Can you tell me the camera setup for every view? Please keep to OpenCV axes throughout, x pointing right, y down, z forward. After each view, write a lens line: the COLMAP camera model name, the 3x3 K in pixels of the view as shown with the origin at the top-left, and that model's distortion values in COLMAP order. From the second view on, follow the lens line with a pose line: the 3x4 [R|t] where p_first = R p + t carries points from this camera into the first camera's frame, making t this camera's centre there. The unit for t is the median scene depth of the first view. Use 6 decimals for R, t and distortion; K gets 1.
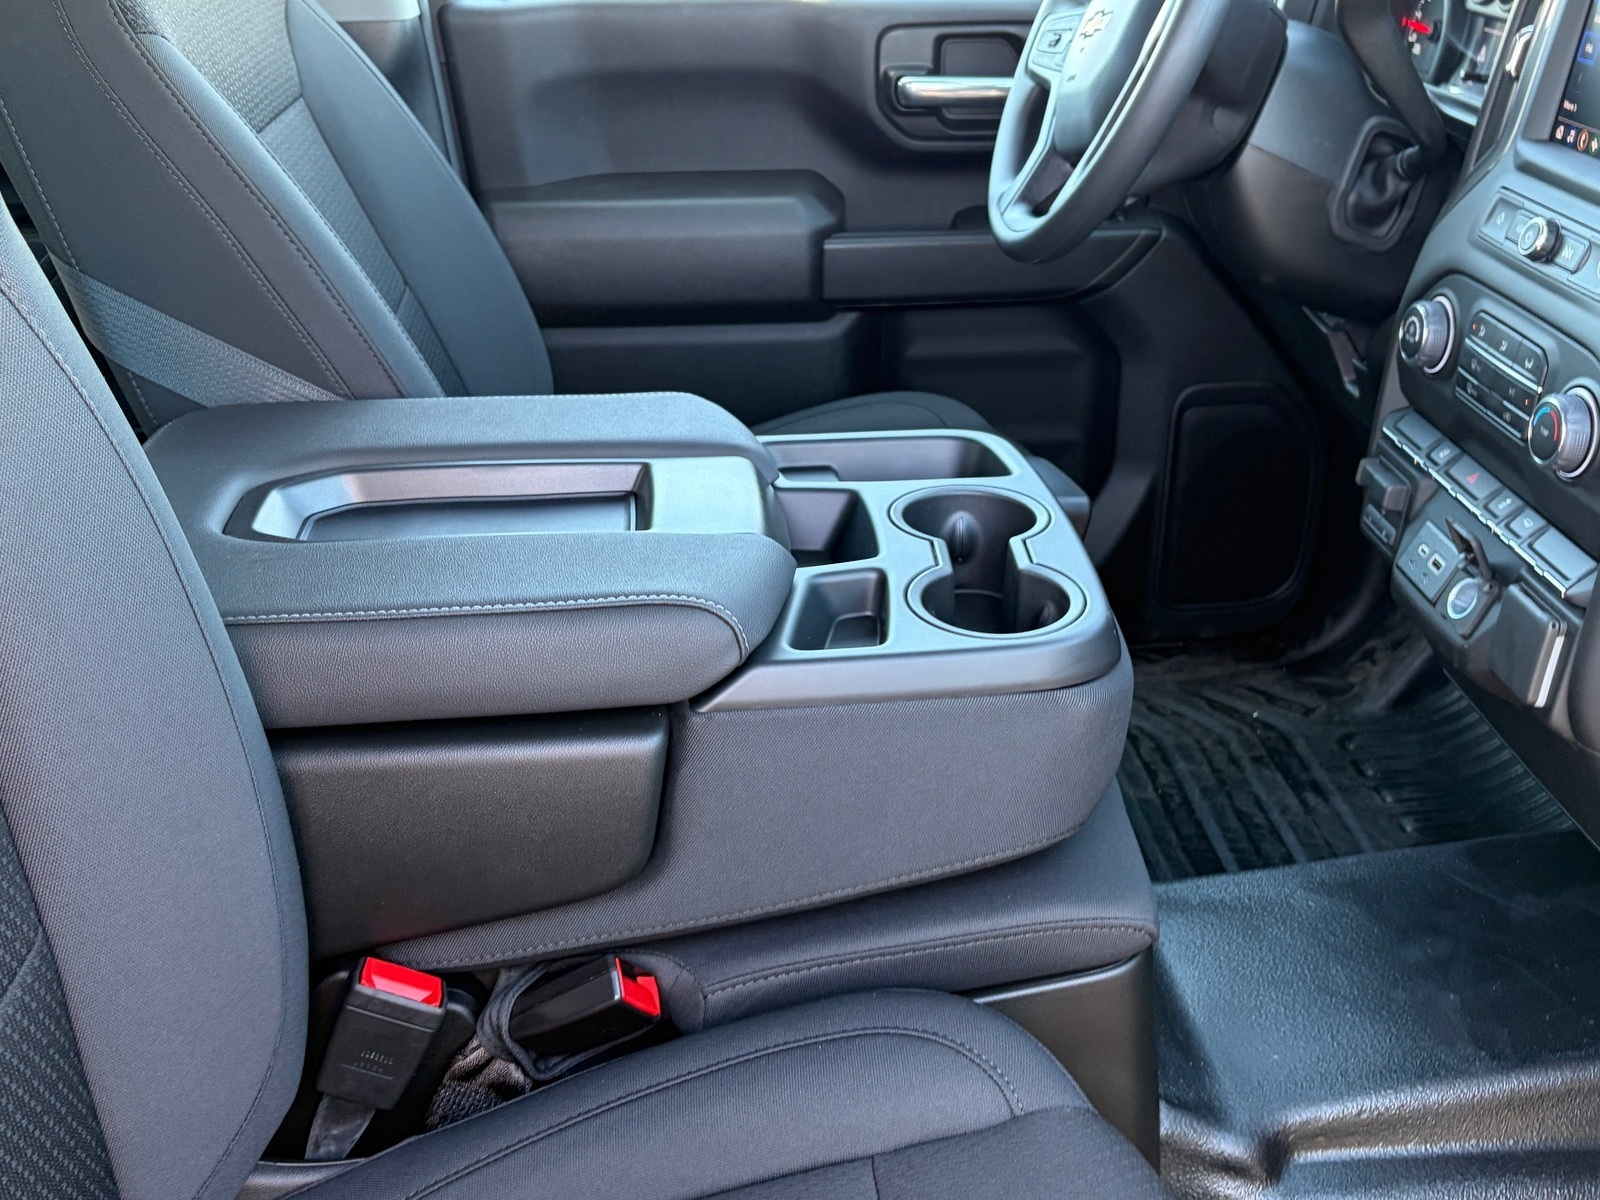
lens RADIAL K [[1660.4, 0, 794.6], [0, 1660.4, 592.2], [0, 0, 1]] dist [0.008894, 0.000000]
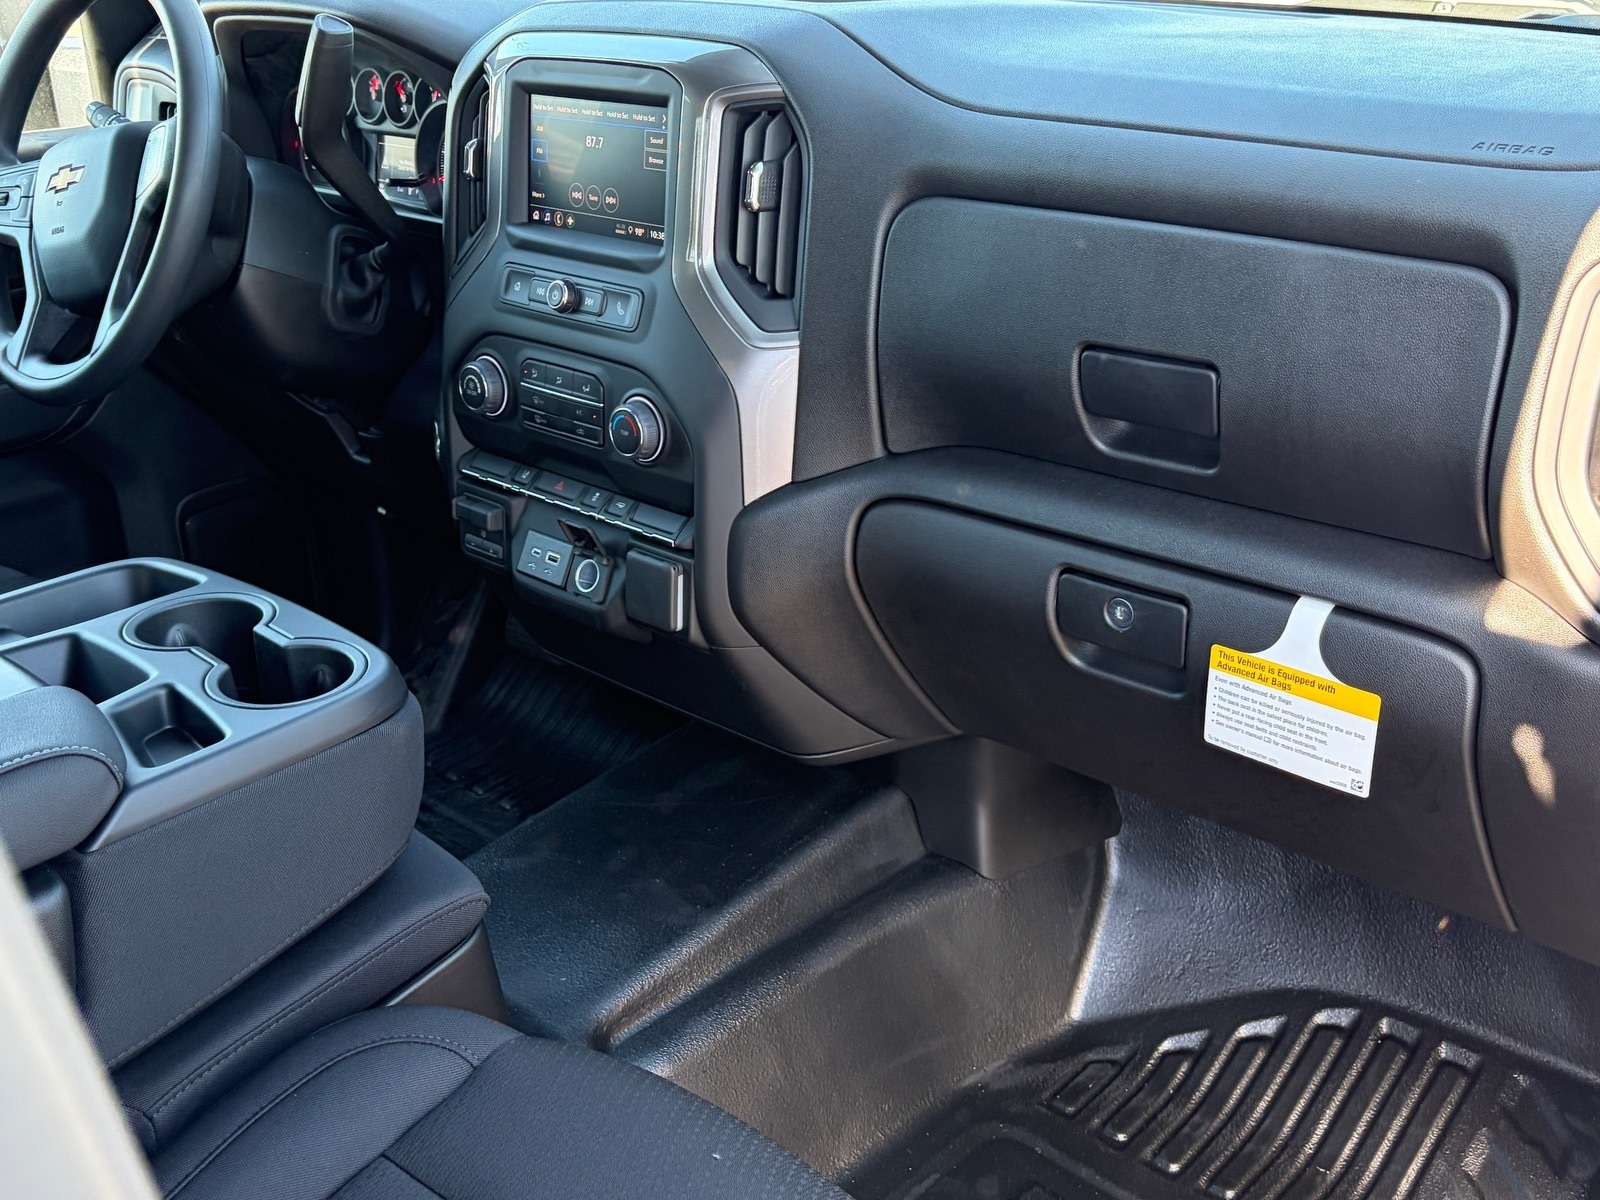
lens RADIAL K [[1660.4, 0, 761.7], [0, 1660.4, 664.7], [0, 0, 1]] dist [0.008894, 0.000000]
pose [[0.739759, -0.294537, 0.604983, -0.295929], [0.307132, 0.947784, 0.085877, -0.000162], [-0.598687, 0.122282, 0.791594, -0.091881]]
